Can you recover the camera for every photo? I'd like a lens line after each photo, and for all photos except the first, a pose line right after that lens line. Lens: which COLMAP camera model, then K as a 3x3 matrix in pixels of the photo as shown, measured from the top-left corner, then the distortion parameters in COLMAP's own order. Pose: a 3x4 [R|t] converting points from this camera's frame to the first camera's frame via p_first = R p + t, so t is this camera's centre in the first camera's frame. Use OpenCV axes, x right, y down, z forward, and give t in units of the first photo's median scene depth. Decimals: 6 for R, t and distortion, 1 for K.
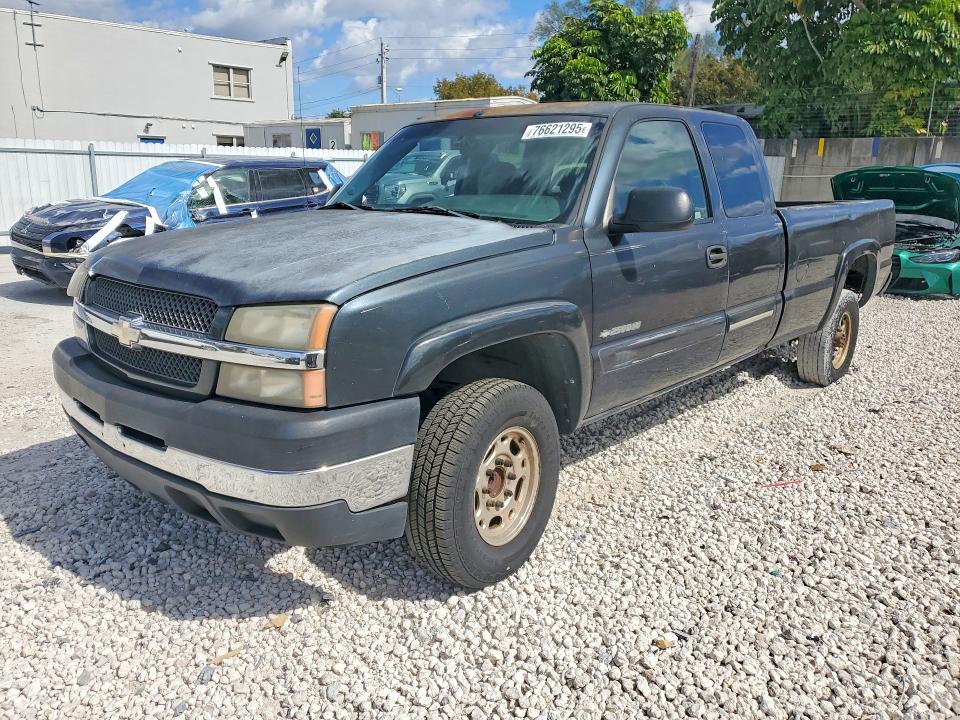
lens RADIAL K [[742.3, 0, 475.9], [0, 742.3, 358.9], [0, 0, 1]] dist [0.016221, 0.000864]
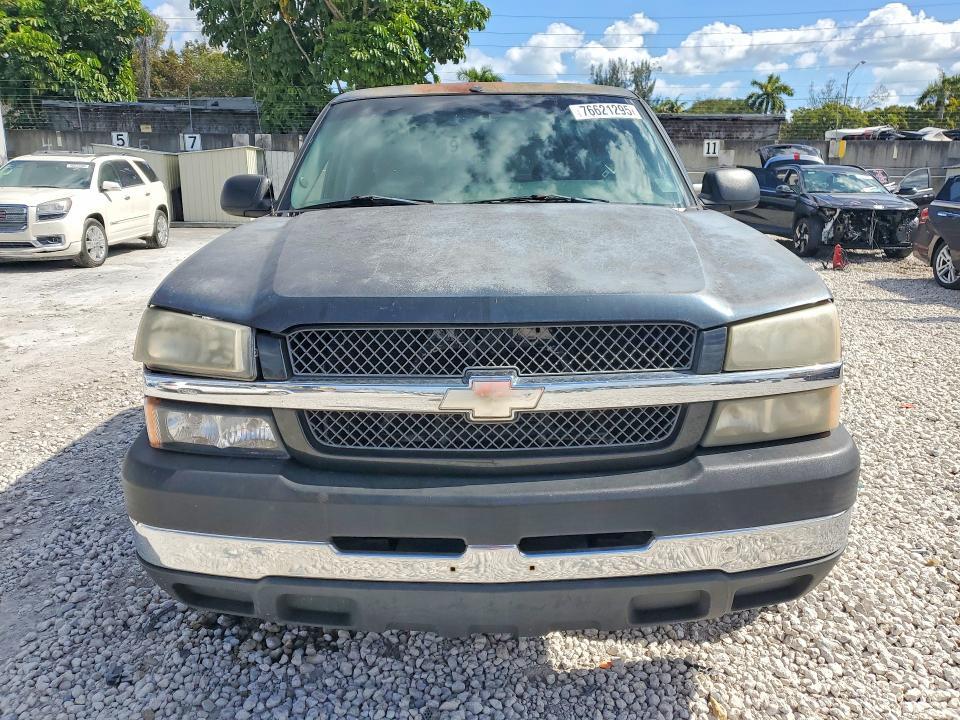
lens RADIAL K [[742.3, 0, 475.9], [0, 742.3, 358.9], [0, 0, 1]] dist [0.016221, 0.000864]
pose [[0.732736, -0.176998, 0.657091, -0.130600], [0.174341, 0.982183, 0.070155, -0.017244], [-0.657801, 0.063153, 0.750539, 0.076307]]
